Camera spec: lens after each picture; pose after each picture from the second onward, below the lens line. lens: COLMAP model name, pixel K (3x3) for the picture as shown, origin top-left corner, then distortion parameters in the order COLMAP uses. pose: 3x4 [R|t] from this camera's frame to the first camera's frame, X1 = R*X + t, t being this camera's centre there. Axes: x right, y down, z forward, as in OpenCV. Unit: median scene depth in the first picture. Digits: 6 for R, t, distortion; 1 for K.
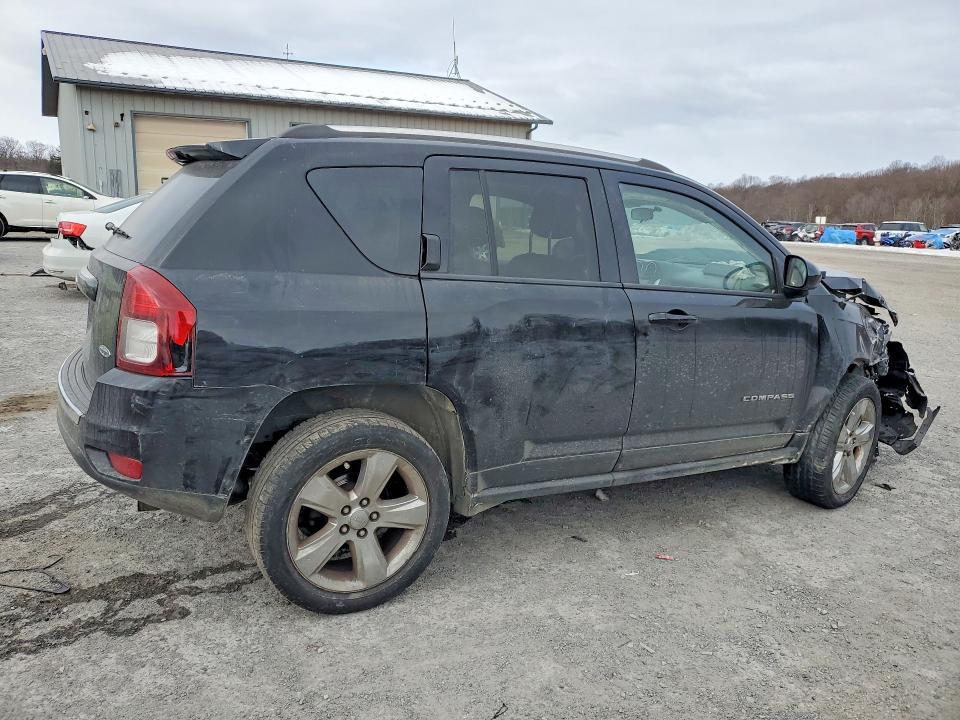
lens RADIAL K [[739.0, 0, 475.9], [0, 739.0, 361.0], [0, 0, 1]] dist [0.004083, 0.015526]
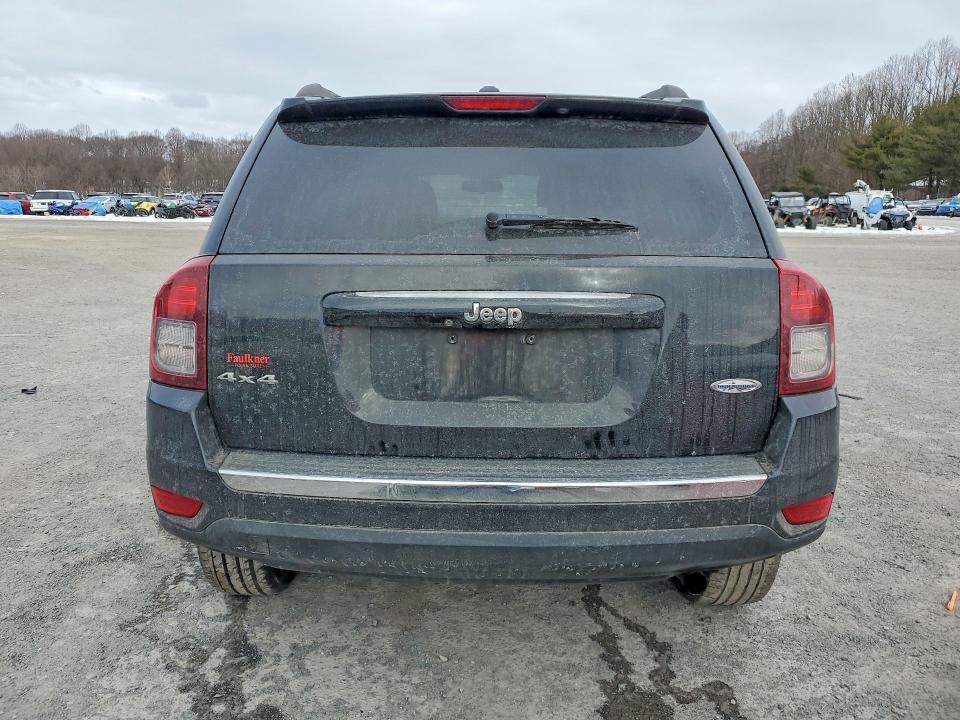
lens RADIAL K [[739.0, 0, 483.3], [0, 739.0, 355.7], [0, 0, 1]] dist [0.004083, 0.015526]
pose [[0.472605, -0.216651, 0.854229, -0.978128], [0.187696, 0.971816, 0.142631, -0.145700], [-0.861055, 0.092927, 0.499949, 0.687737]]
